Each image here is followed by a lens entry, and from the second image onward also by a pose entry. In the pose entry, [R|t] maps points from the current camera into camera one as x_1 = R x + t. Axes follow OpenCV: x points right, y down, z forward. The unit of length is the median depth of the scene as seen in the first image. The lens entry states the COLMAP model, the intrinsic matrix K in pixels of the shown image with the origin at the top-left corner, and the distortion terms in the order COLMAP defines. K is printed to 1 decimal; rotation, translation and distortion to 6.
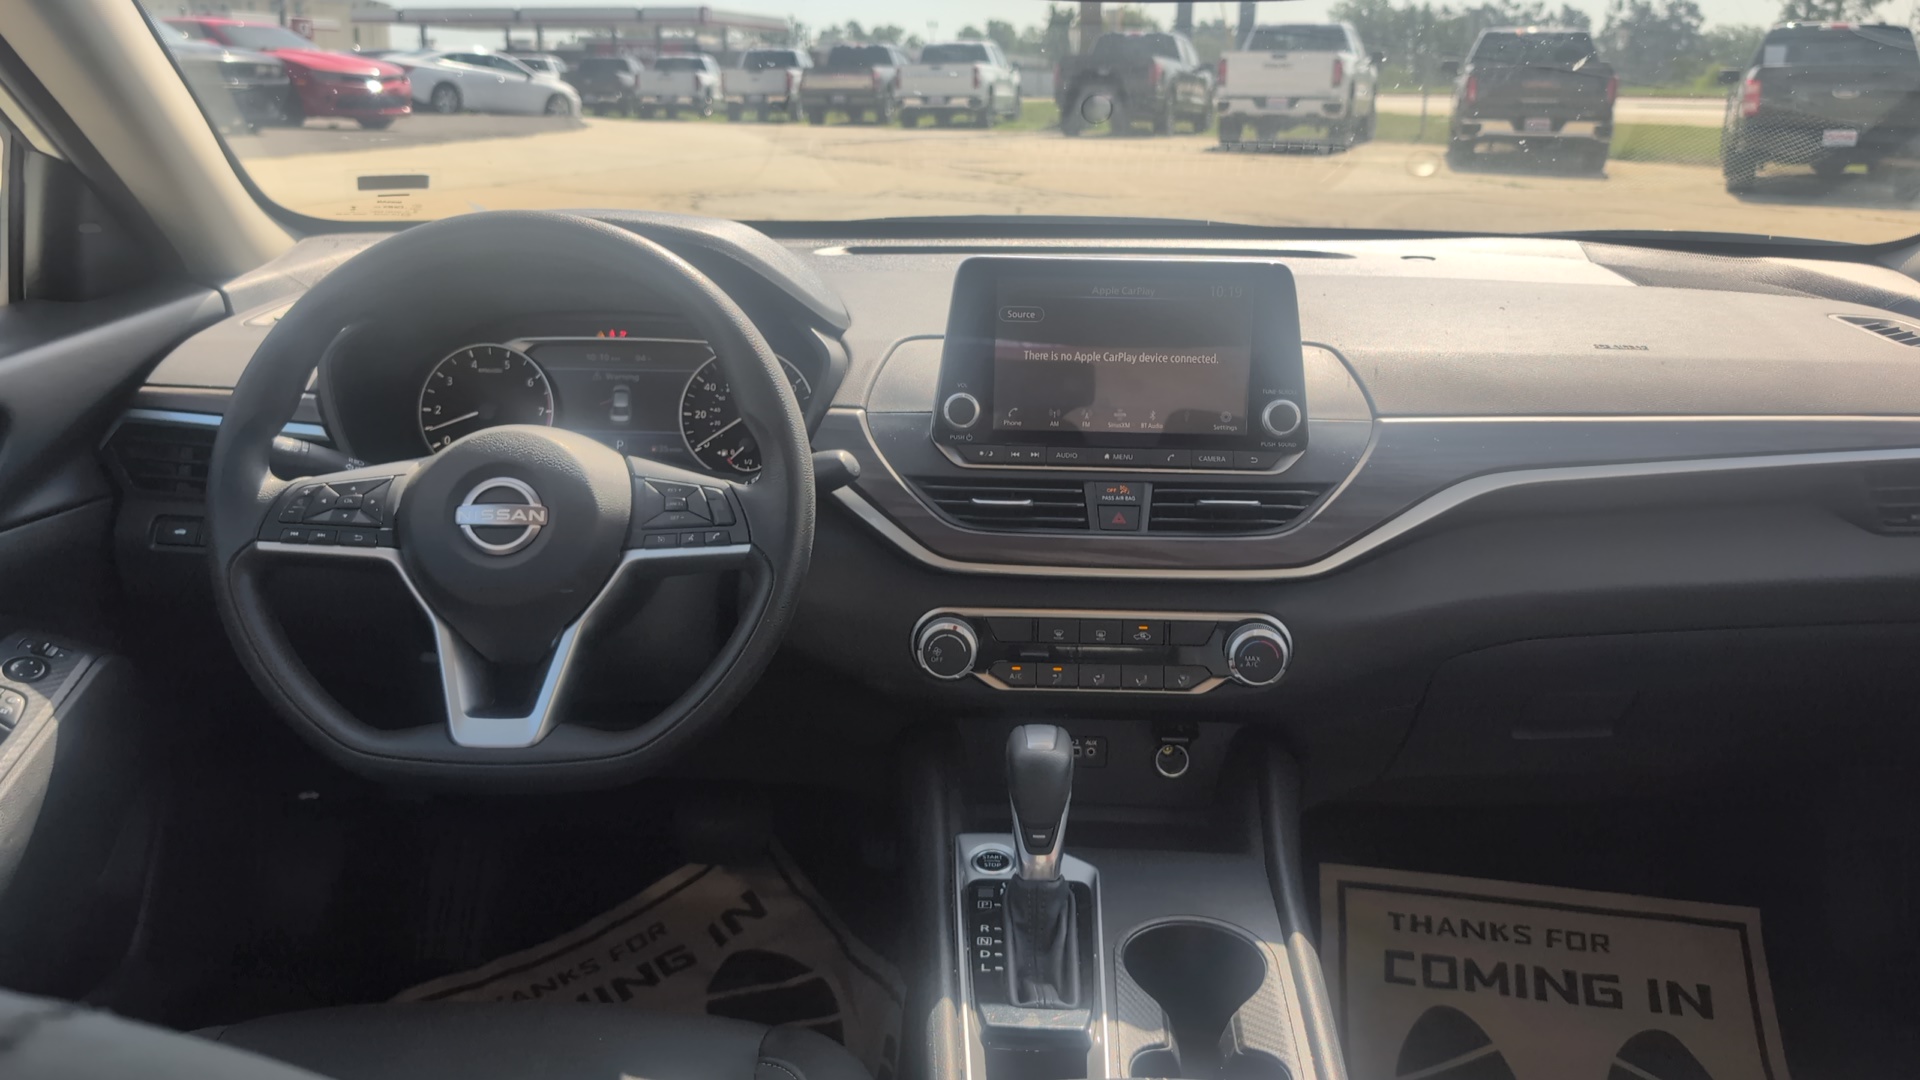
lens RADIAL K [[1637.0, 0, 965.4], [0, 1637.0, 520.4], [0, 0, 1]] dist [0.036251, -0.054626]
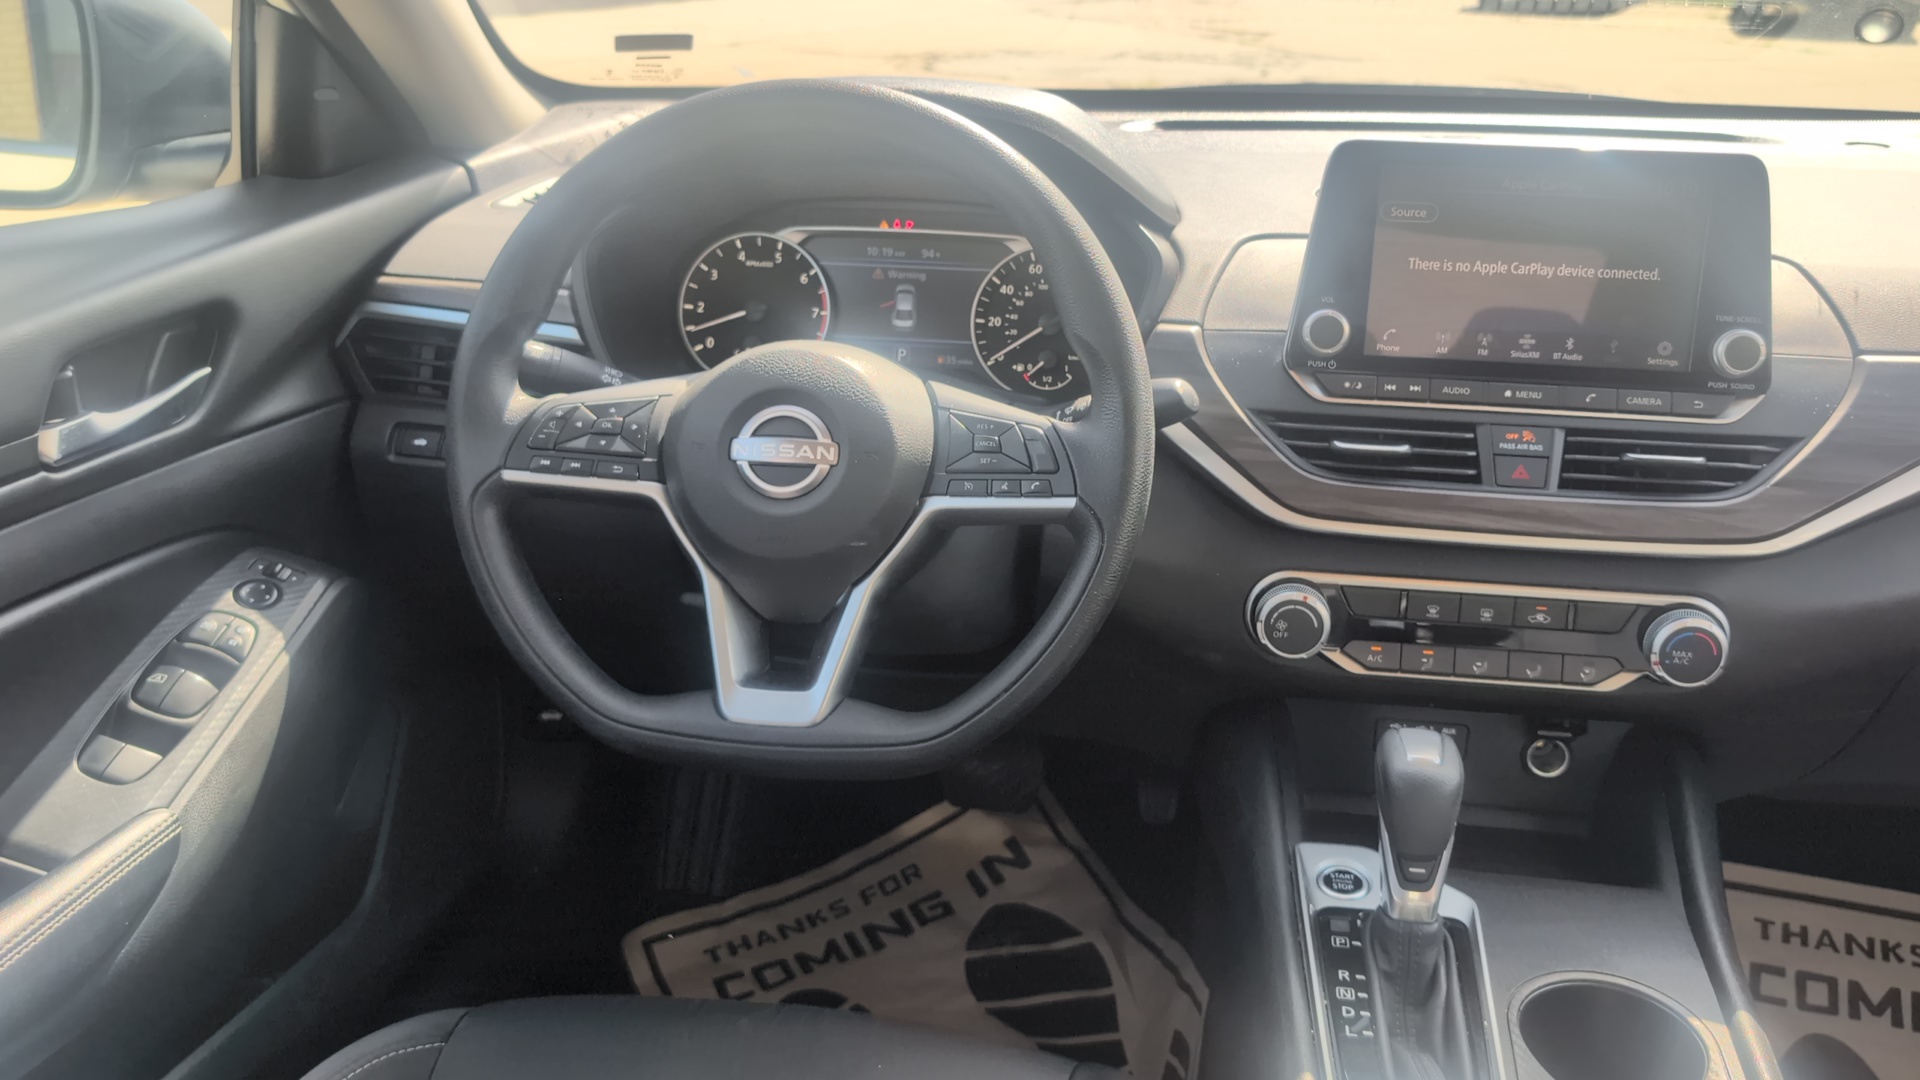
lens RADIAL K [[1637.0, 0, 960.4], [0, 1637.0, 533.7], [0, 0, 1]] dist [0.036251, -0.054626]
pose [[0.990598, 0.044800, -0.129260, -0.072571], [-0.033399, 0.995466, 0.089066, -0.033614], [0.132664, -0.083912, 0.987603, 0.160312]]
